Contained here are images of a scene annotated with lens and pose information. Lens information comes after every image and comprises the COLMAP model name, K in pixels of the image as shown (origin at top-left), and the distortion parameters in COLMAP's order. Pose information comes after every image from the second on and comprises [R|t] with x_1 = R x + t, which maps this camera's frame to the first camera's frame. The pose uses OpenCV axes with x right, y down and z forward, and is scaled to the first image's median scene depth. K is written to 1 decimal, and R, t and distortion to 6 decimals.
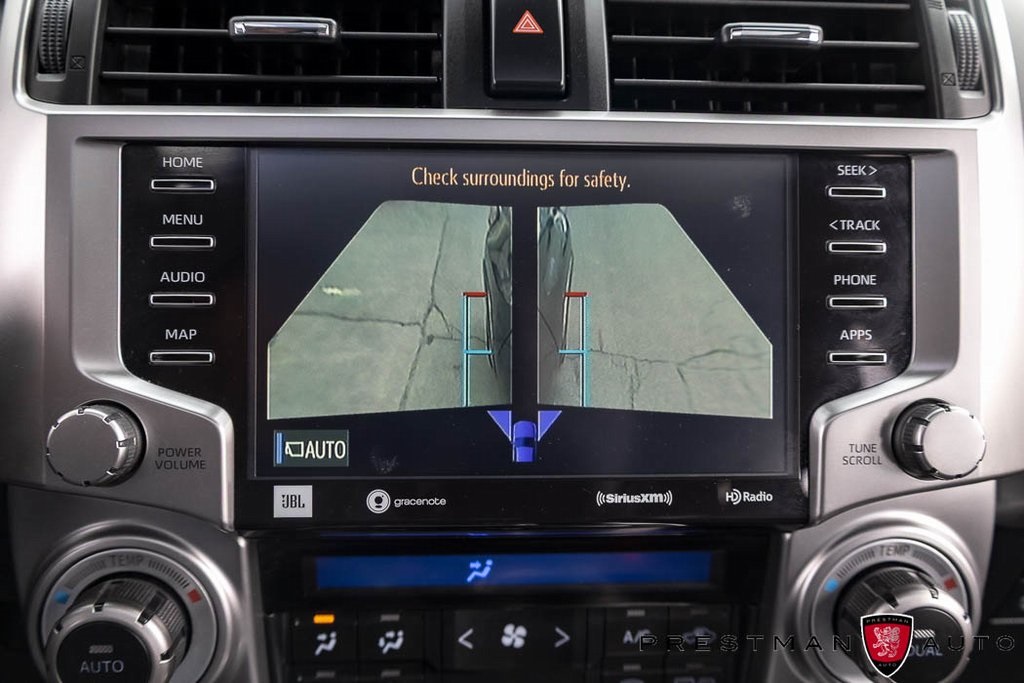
lens RADIAL K [[889.6, 0, 513.4], [0, 889.6, 344.4], [0, 0, 1]] dist [-0.001328, -0.016436]
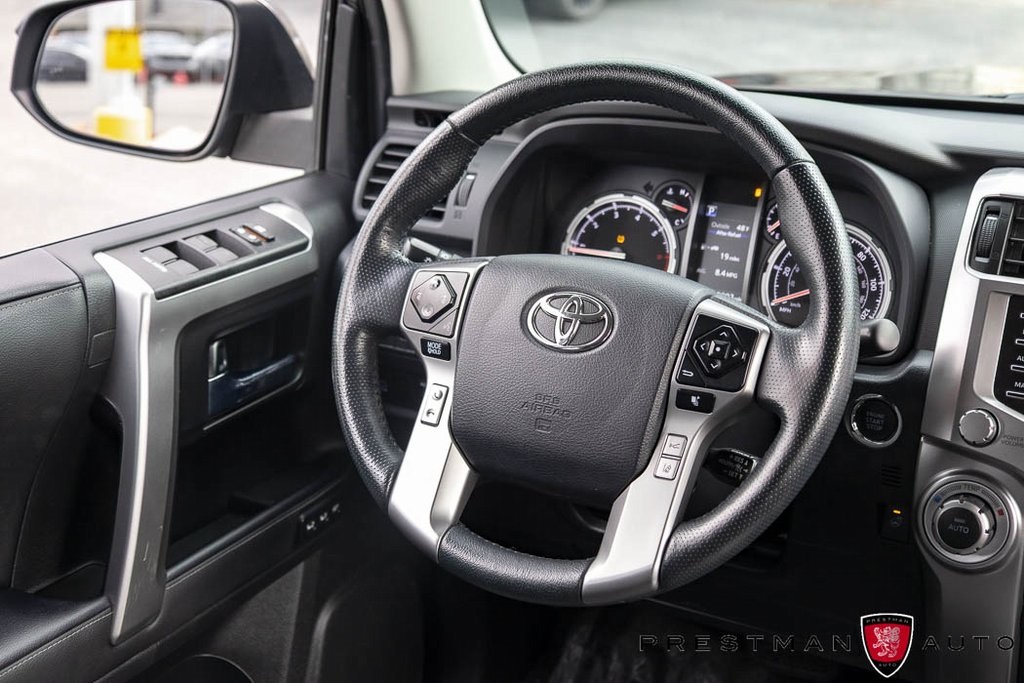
lens RADIAL K [[1560.2, 0, 534.1], [0, 1560.2, 341.9], [0, 0, 1]] dist [0.059686, 0.000000]
pose [[0.854073, 0.153795, -0.496897, 0.471269], [-0.177793, 0.984067, -0.001014, 0.094785], [0.488824, 0.089211, 0.867809, -2.772720]]
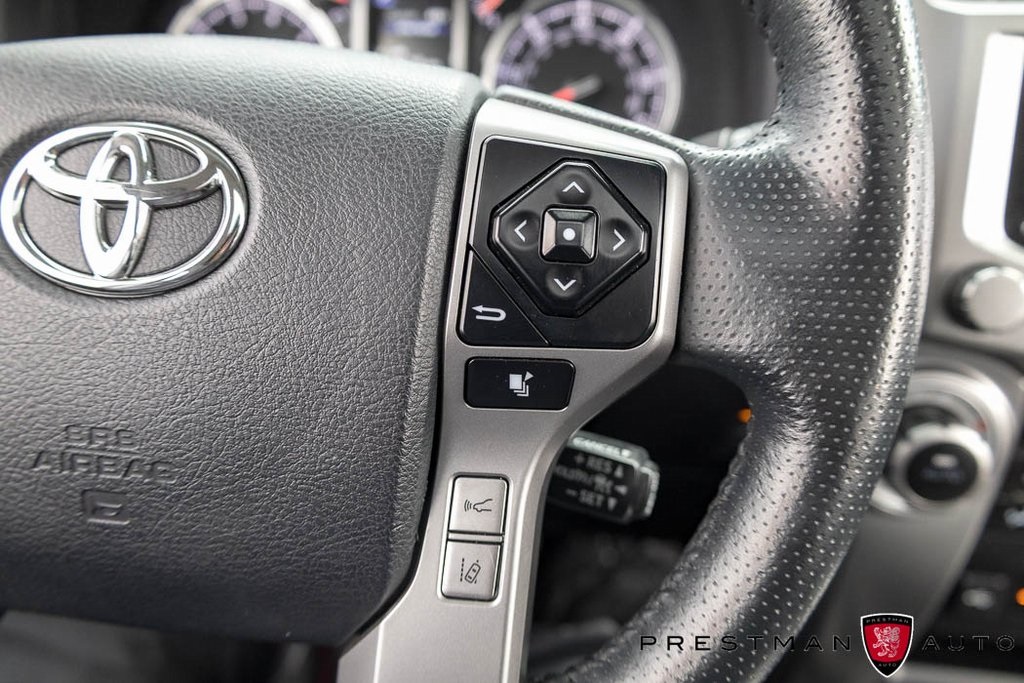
lens RADIAL K [[799.6, 0, 516.3], [0, 799.6, 343.9], [0, 0, 1]] dist [-0.025404, 0.005573]
pose [[0.982071, 0.071839, -0.174287, -0.832174], [-0.042002, 0.984686, 0.169204, 0.015502], [0.183774, -0.158850, 0.970048, -0.168380]]
